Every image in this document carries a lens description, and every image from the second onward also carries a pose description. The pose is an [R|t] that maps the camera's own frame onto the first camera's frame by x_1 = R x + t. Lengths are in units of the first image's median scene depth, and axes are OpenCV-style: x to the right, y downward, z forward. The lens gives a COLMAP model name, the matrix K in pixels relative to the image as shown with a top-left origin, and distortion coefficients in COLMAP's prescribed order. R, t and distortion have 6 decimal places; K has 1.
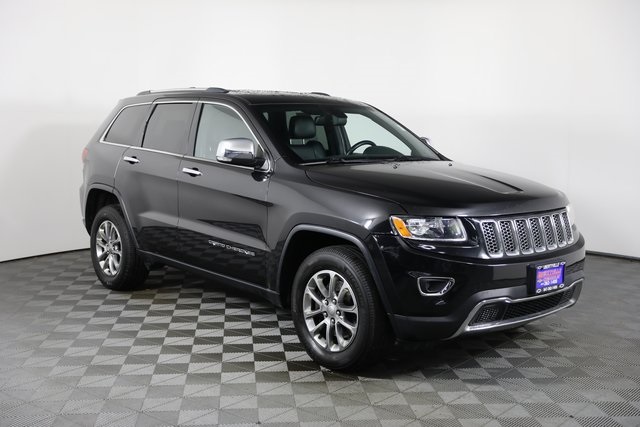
lens RADIAL K [[804.8, 0, 316.5], [0, 804.8, 216.0], [0, 0, 1]] dist [0.050492, 0.000000]
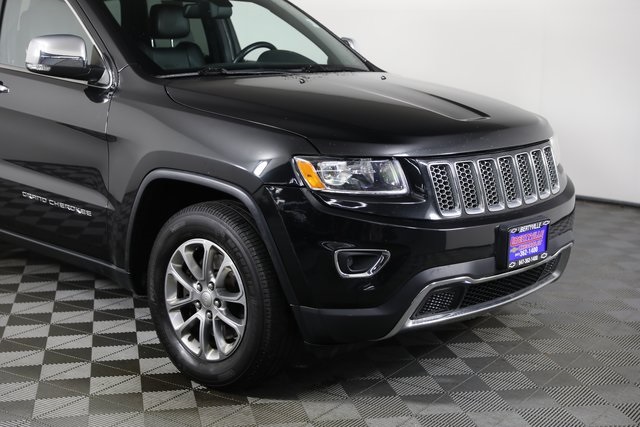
lens RADIAL K [[1016.6, 0, 322.8], [0, 1016.6, 219.3], [0, 0, 1]] dist [0.127532, 0.000000]
pose [[0.994378, -0.014257, 0.104928, 0.026056], [0.006401, 0.997176, 0.074833, -0.010313], [-0.105699, -0.073741, 0.991660, 0.160665]]
